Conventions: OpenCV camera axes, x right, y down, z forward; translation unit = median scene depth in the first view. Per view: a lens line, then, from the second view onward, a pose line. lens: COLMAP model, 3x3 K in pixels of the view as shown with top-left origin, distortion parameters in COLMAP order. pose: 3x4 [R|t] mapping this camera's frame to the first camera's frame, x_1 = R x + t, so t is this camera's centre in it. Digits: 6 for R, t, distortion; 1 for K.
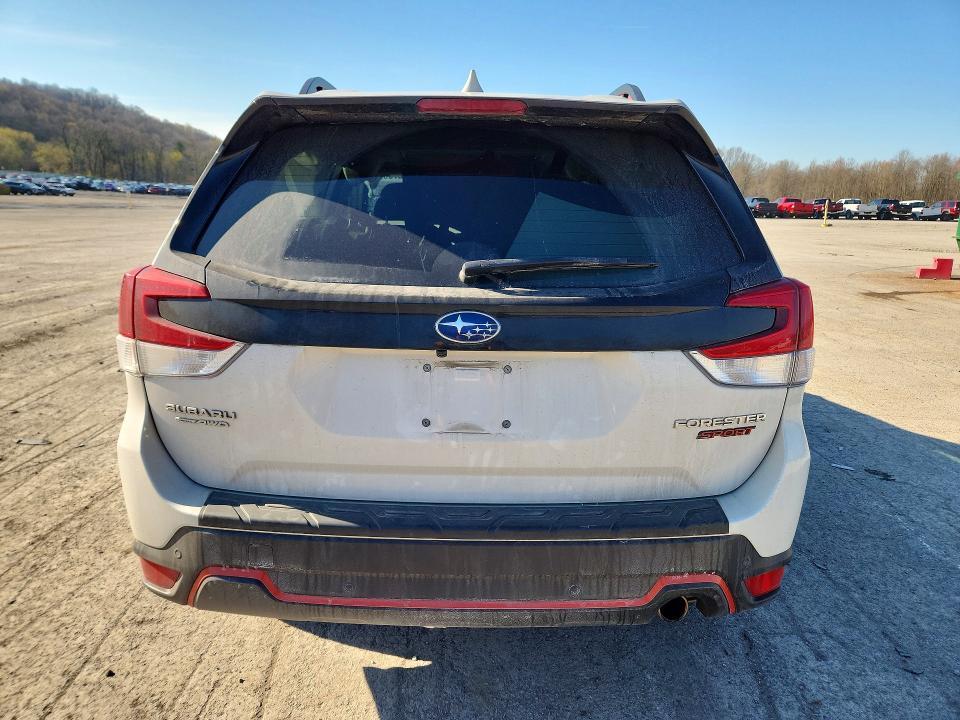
lens RADIAL K [[656.3, 0, 476.3], [0, 656.3, 355.4], [0, 0, 1]] dist [0.035910, -0.023836]
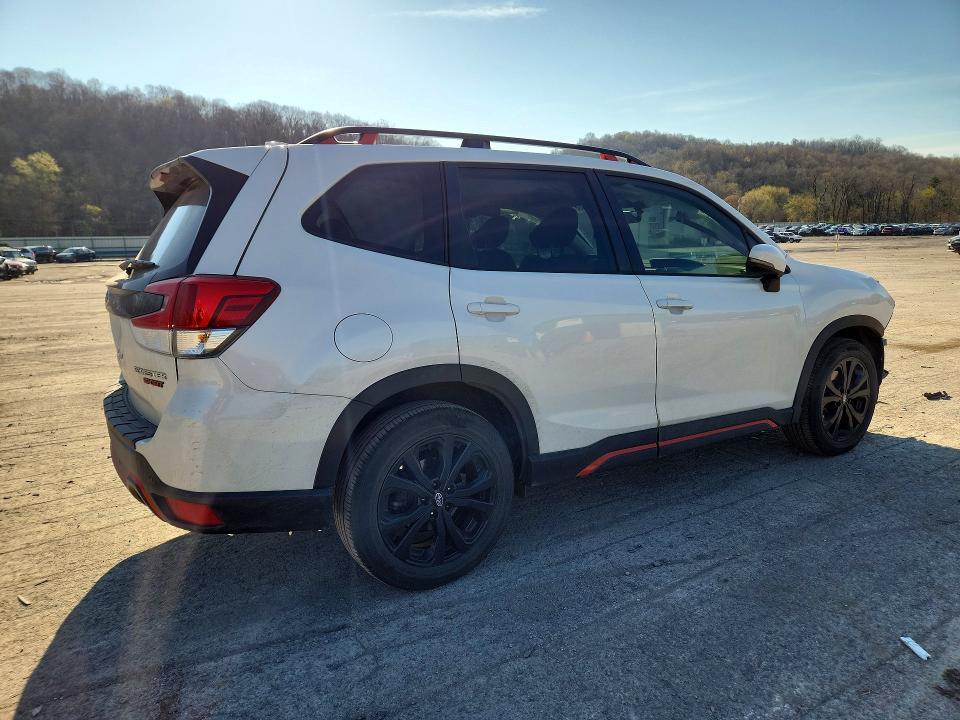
lens RADIAL K [[656.3, 0, 472.9], [0, 656.3, 360.6], [0, 0, 1]] dist [0.035910, -0.023836]
pose [[0.510125, 0.106833, -0.853439, 0.035369], [-0.156015, 0.987289, 0.030334, -0.001185], [0.845832, 0.117676, 0.520309, 0.015649]]
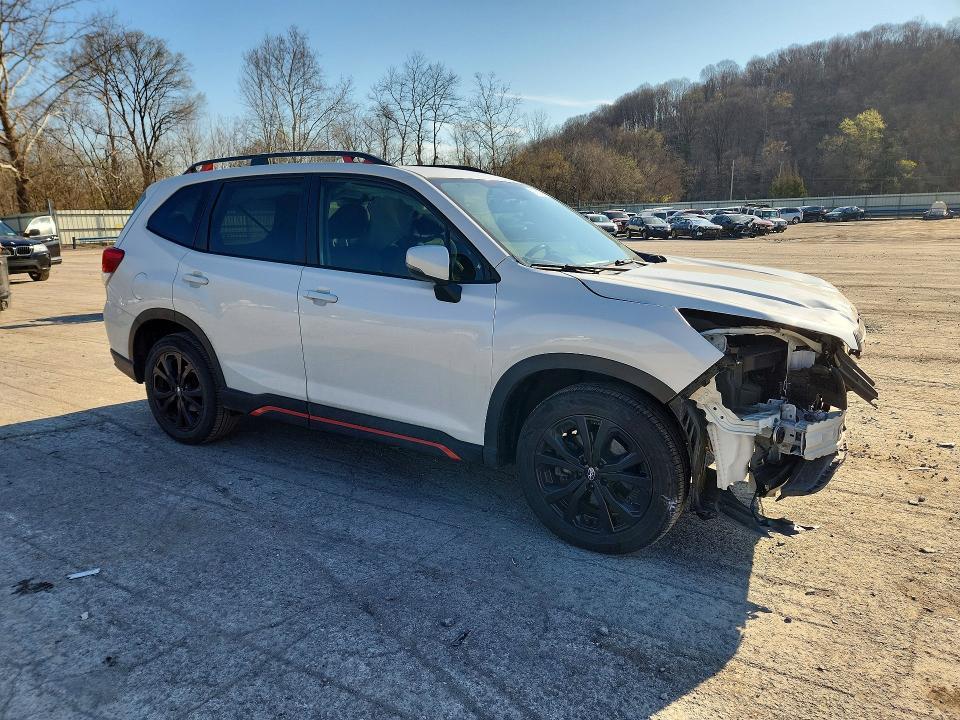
lens RADIAL K [[656.3, 0, 478.7], [0, 656.3, 366.8], [0, 0, 1]] dist [0.035910, -0.023836]
pose [[-0.550206, 0.162362, -0.819092, 0.064504], [-0.188082, 0.931612, 0.311005, -0.177474], [0.813571, 0.325173, -0.482041, 0.730941]]
